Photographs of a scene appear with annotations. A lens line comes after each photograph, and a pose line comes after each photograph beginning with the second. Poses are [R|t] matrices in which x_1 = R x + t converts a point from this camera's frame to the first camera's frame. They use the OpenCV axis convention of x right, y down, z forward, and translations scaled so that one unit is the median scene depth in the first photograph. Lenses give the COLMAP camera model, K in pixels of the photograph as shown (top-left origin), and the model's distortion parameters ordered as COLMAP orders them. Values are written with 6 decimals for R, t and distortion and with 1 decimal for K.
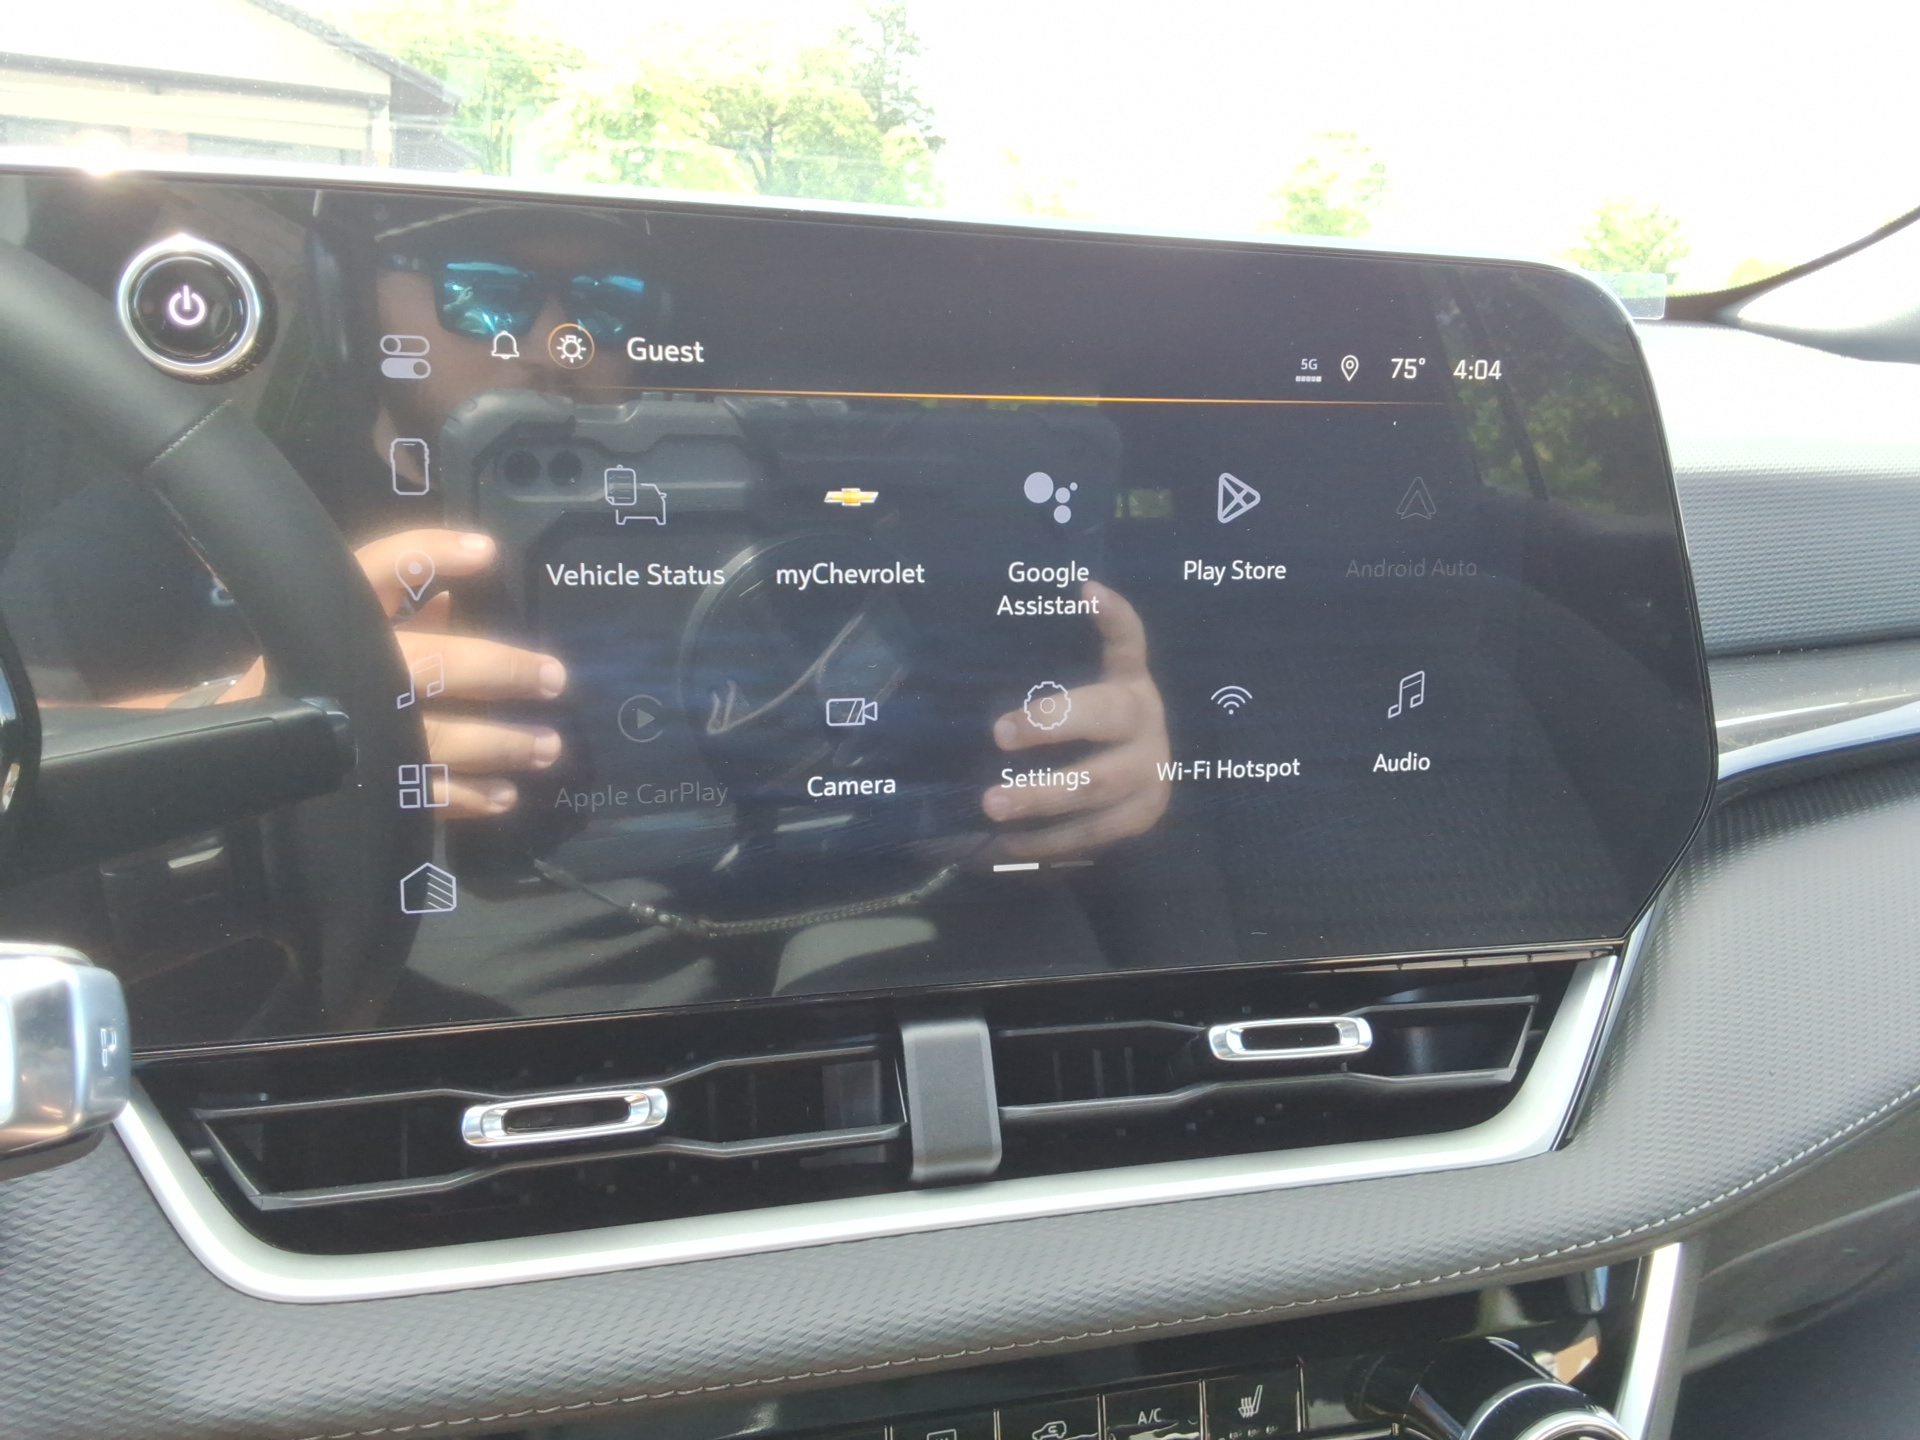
lens RADIAL K [[1550.1, 0, 976.2], [0, 1550.1, 712.0], [0, 0, 1]] dist [0.095816, -0.148306]
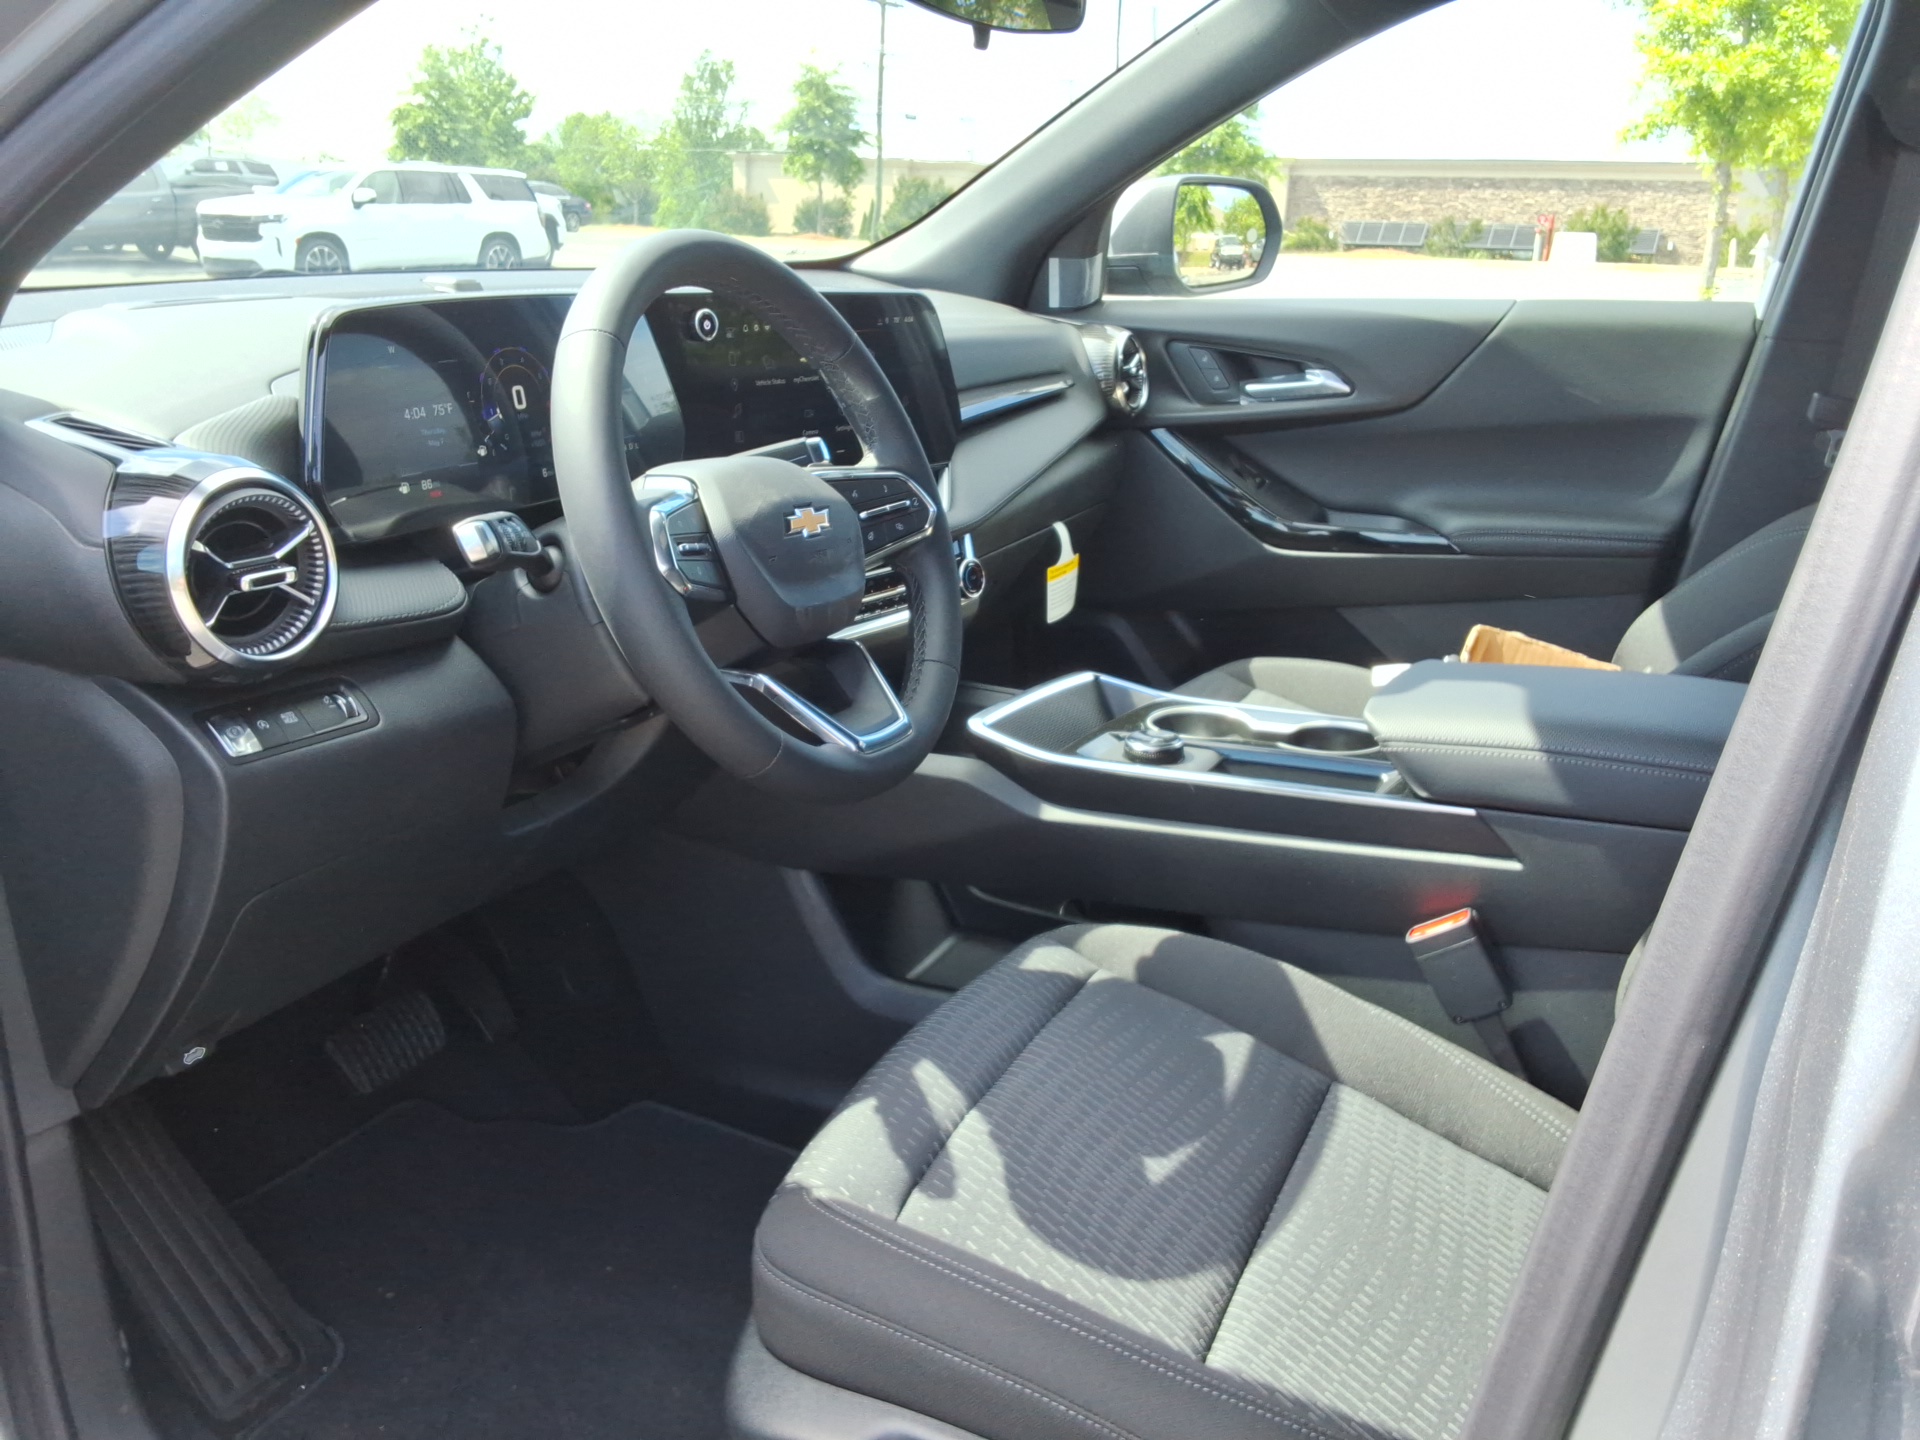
lens RADIAL K [[1550.1, 0, 961.7], [0, 1550.1, 708.2], [0, 0, 1]] dist [0.095816, -0.148306]
pose [[0.786626, -0.199175, 0.584422, -2.254992], [0.151213, 0.979861, 0.130412, 0.283217], [-0.598627, -0.014214, 0.800902, -2.469809]]
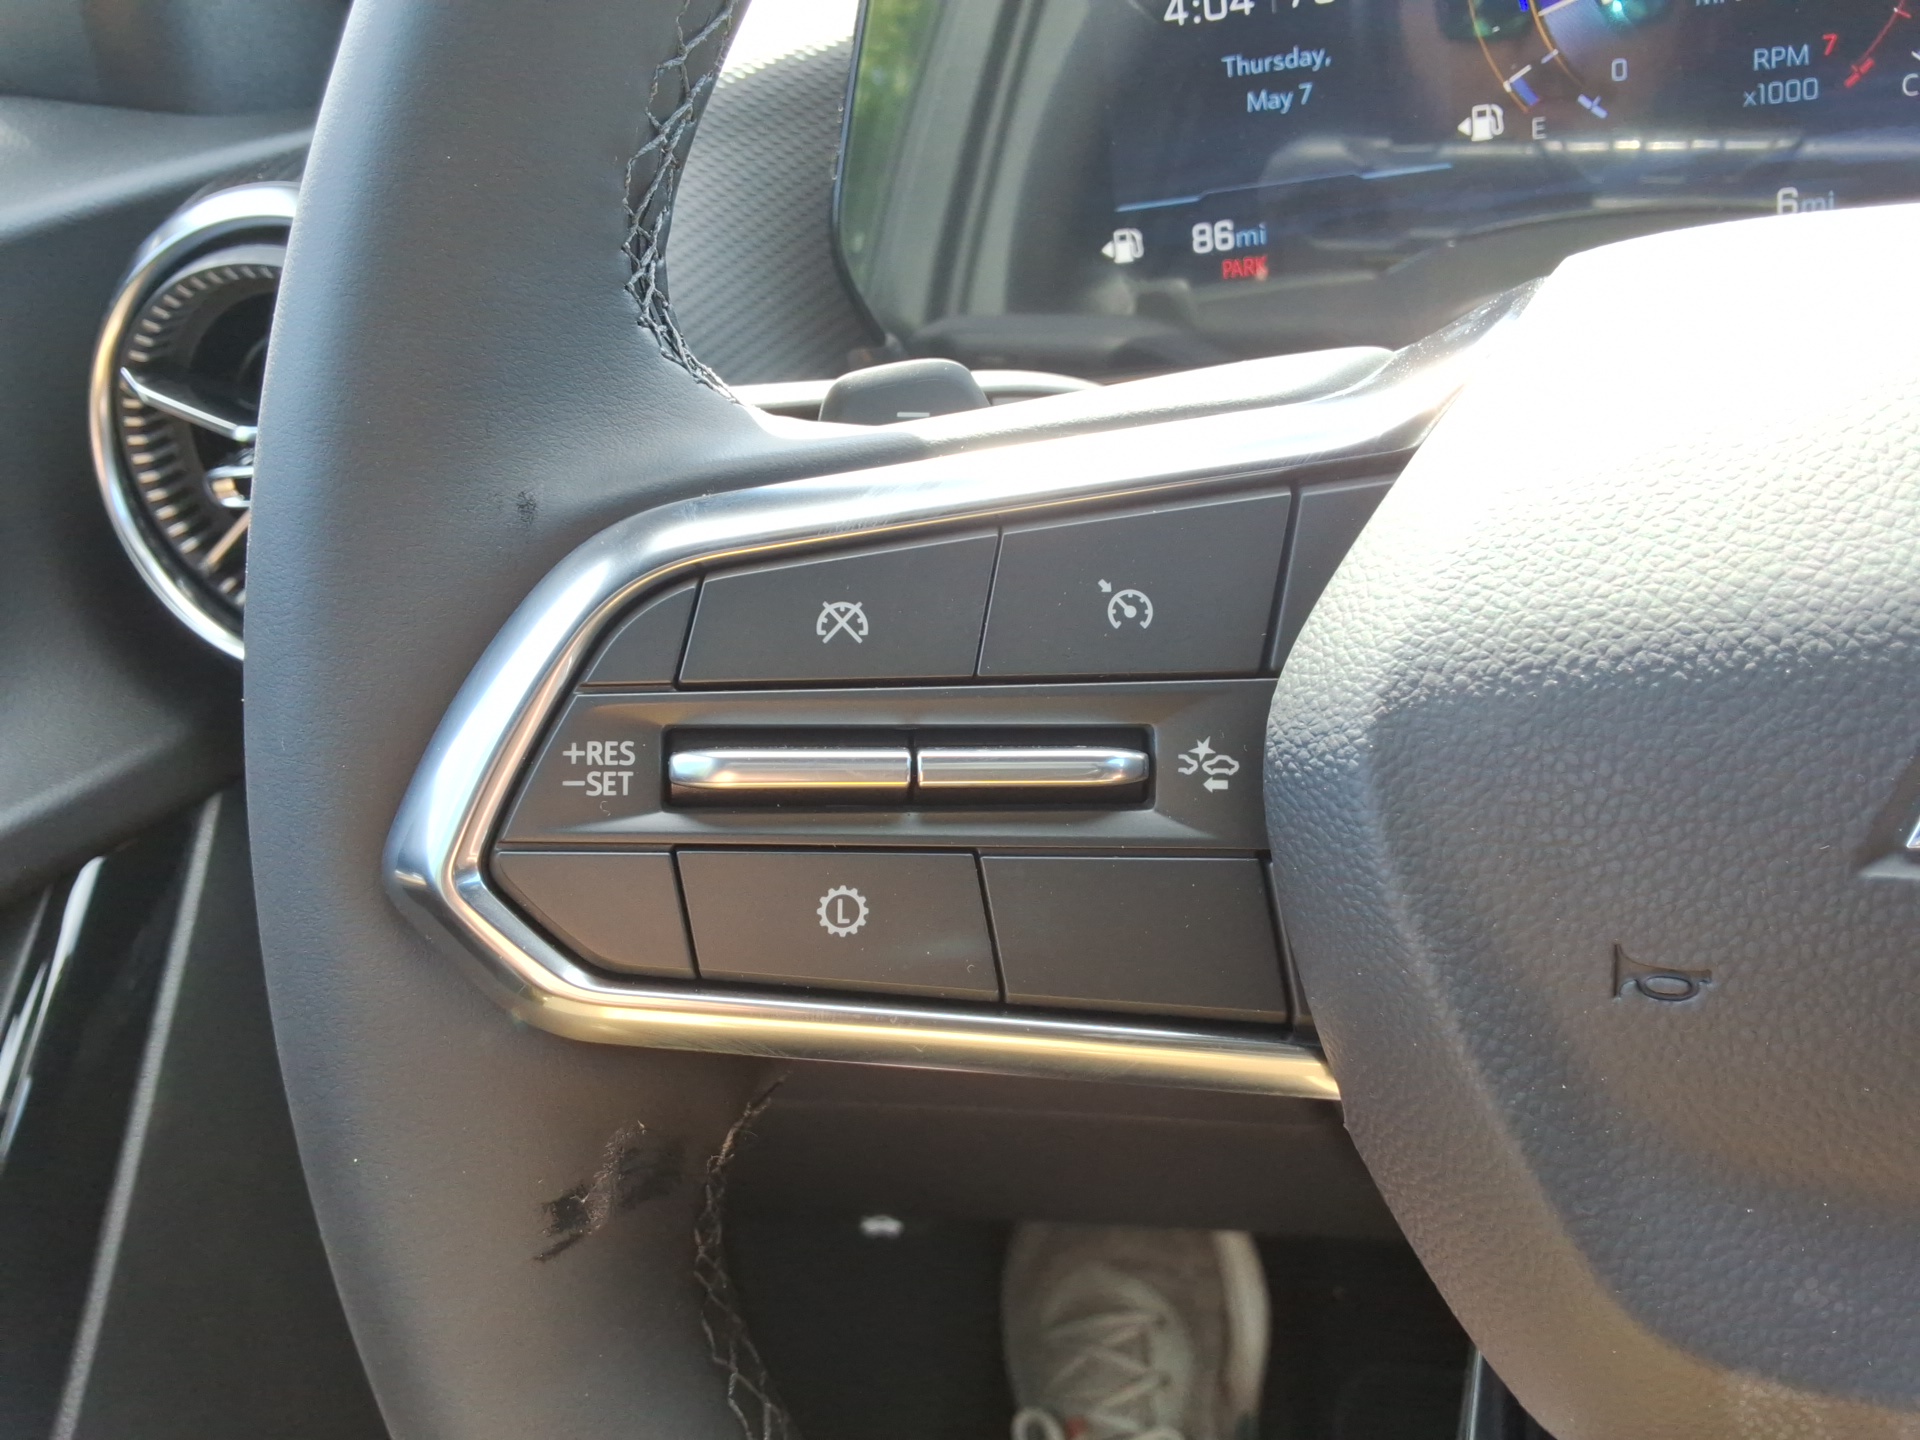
lens RADIAL K [[1550.1, 0, 1004.8], [0, 1550.1, 700.1], [0, 0, 1]] dist [0.095816, -0.148306]
pose [[0.783449, 0.120480, -0.609665, -0.726262], [0.011451, 0.978063, 0.207996, 0.181168], [0.621350, -0.169936, 0.764883, -0.382579]]
